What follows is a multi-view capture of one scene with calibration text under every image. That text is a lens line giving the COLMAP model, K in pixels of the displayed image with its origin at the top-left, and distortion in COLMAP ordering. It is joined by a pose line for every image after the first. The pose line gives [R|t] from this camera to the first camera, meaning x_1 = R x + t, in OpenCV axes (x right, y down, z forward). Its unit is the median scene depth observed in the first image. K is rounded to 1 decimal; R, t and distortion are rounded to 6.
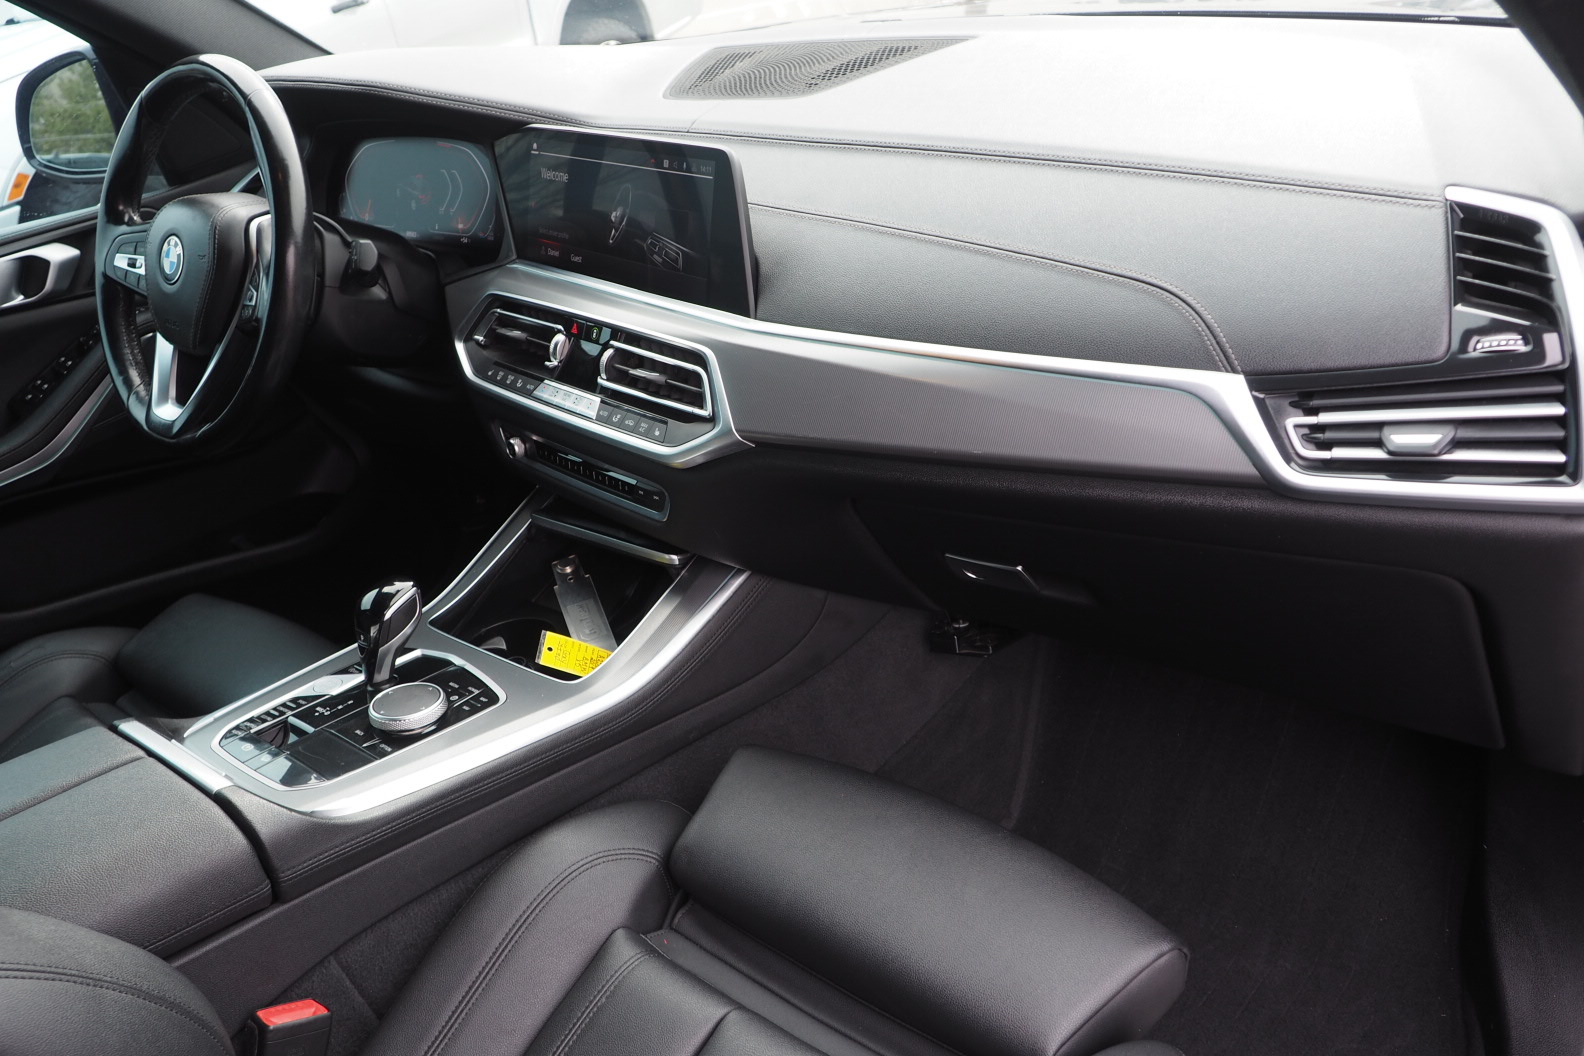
lens RADIAL K [[1345.5, 0, 792.0], [0, 1345.5, 528.0], [0, 0, 1]] dist [-0.006907, -0.004215]
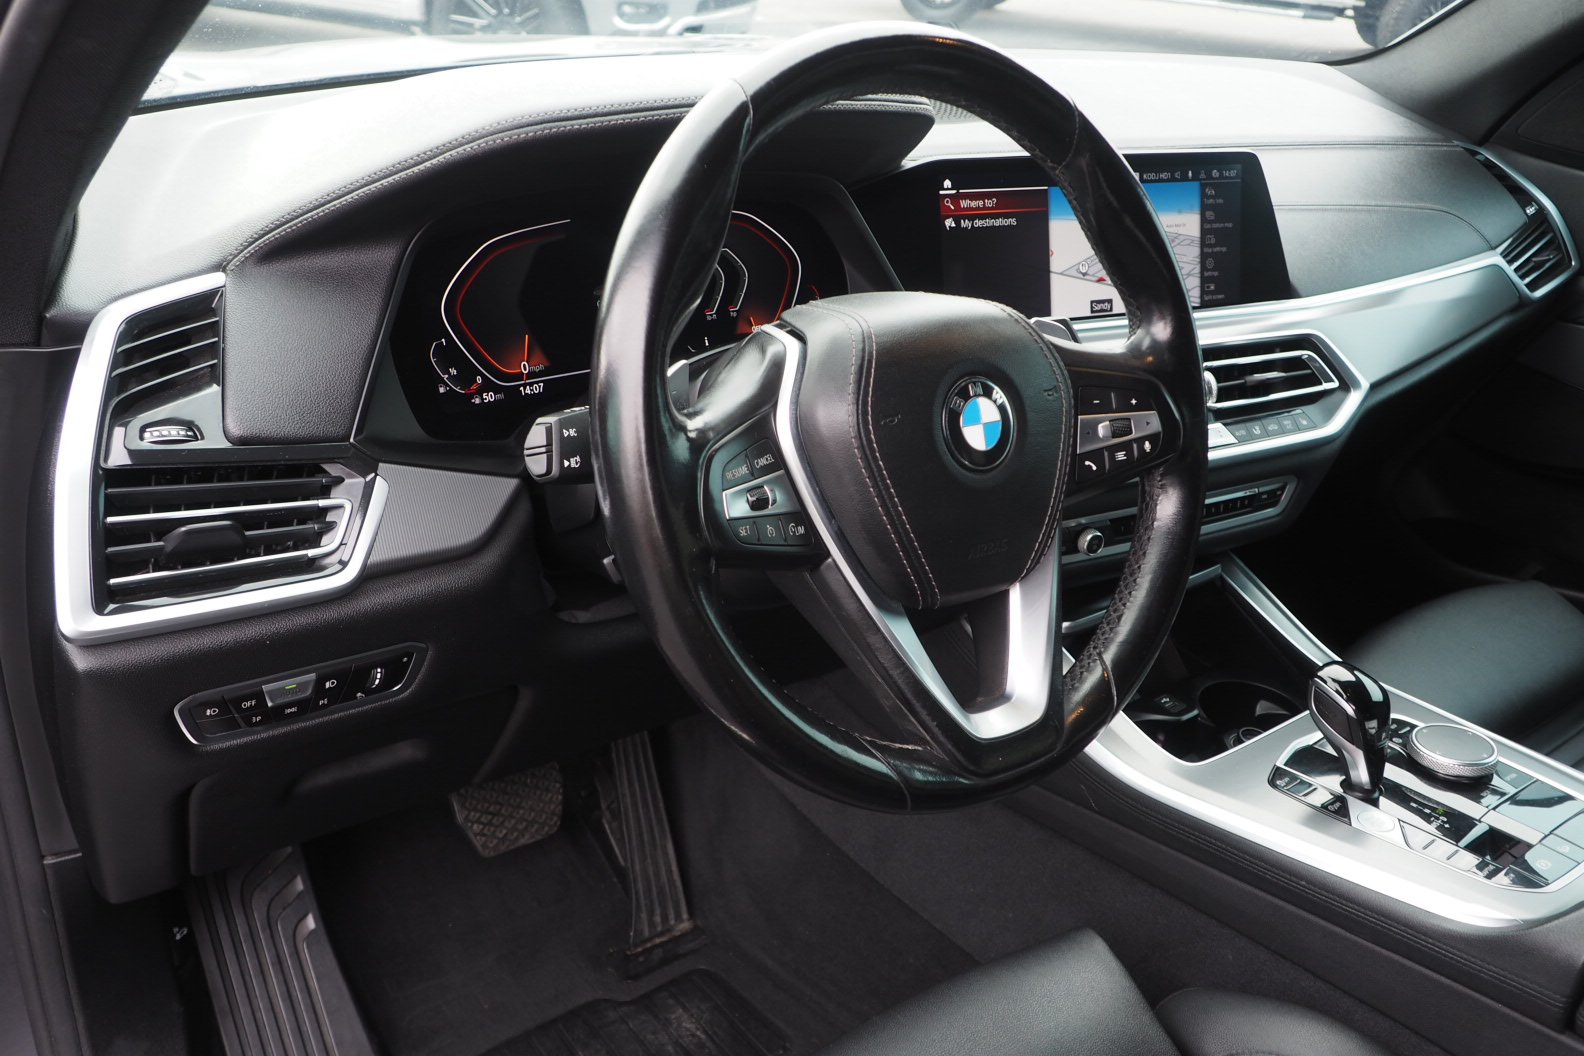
lens RADIAL K [[1345.5, 0, 792.0], [0, 1345.5, 528.0], [0, 0, 1]] dist [-0.006907, -0.004215]
pose [[0.178603, -0.281243, 0.942870, -1.197184], [0.352464, 0.912970, 0.205559, -0.355973], [-0.918624, 0.295615, 0.262188, 1.134910]]
